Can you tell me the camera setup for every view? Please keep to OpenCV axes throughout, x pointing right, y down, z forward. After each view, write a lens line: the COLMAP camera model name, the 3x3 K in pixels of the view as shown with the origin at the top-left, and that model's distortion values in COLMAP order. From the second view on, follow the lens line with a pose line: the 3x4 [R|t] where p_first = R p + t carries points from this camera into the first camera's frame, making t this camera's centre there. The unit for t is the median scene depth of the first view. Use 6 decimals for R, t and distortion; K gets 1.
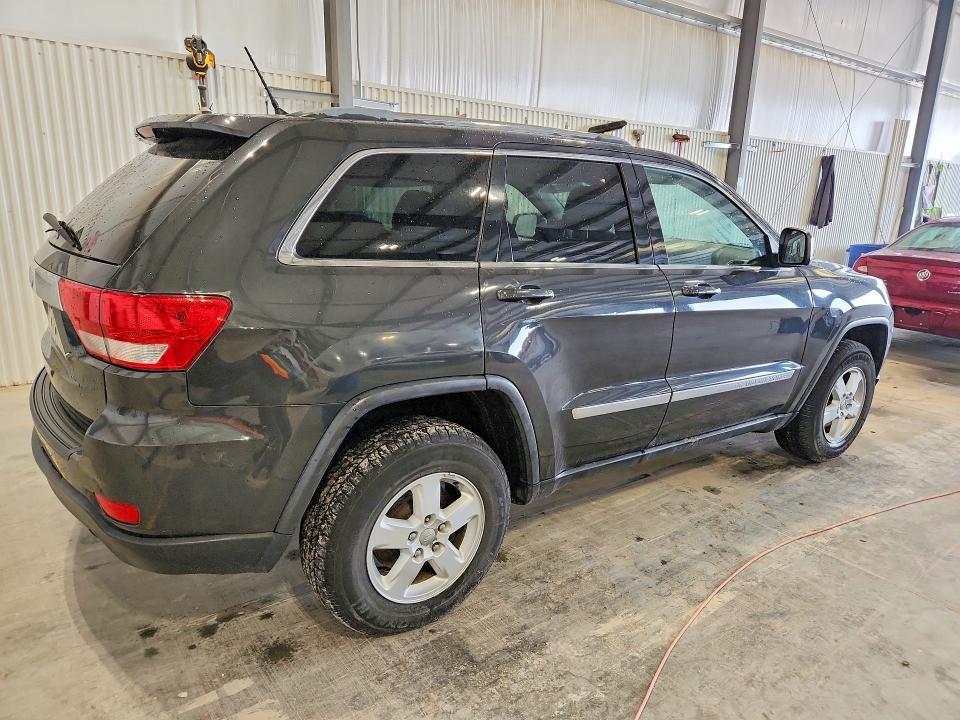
lens RADIAL K [[645.4, 0, 480.0], [0, 645.4, 360.0], [0, 0, 1]] dist [0.041051, 0.001753]
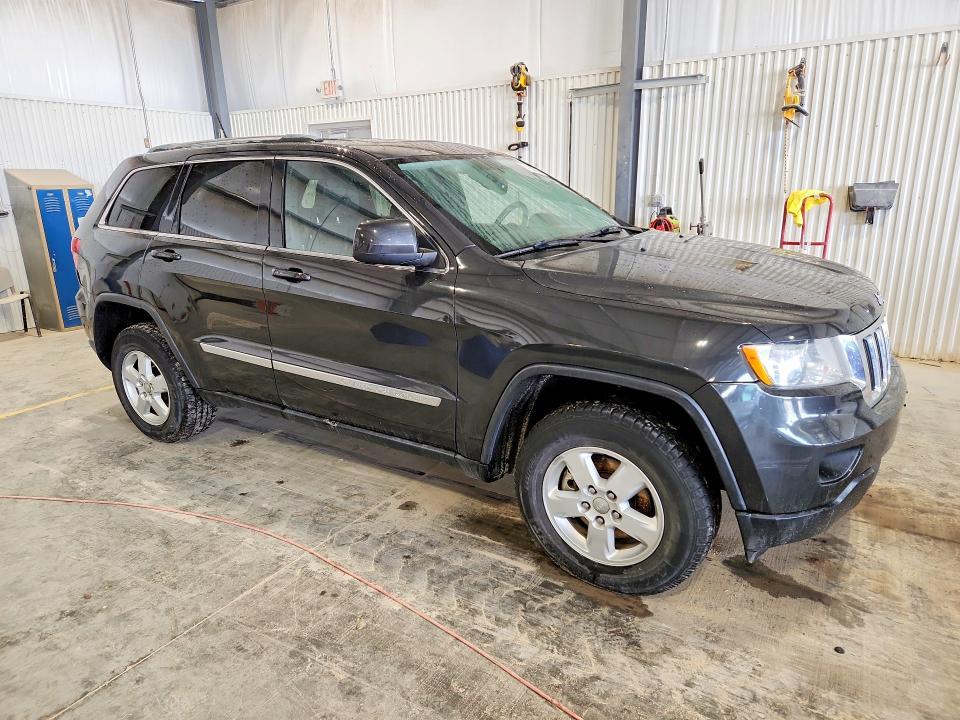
lens RADIAL K [[645.4, 0, 480.0], [0, 645.4, 360.0], [0, 0, 1]] dist [0.041051, 0.001753]
pose [[0.362026, 0.215355, -0.906950, 1.088889], [-0.192738, 0.969216, 0.153205, -0.144844], [0.912025, 0.119339, 0.392389, 0.663447]]
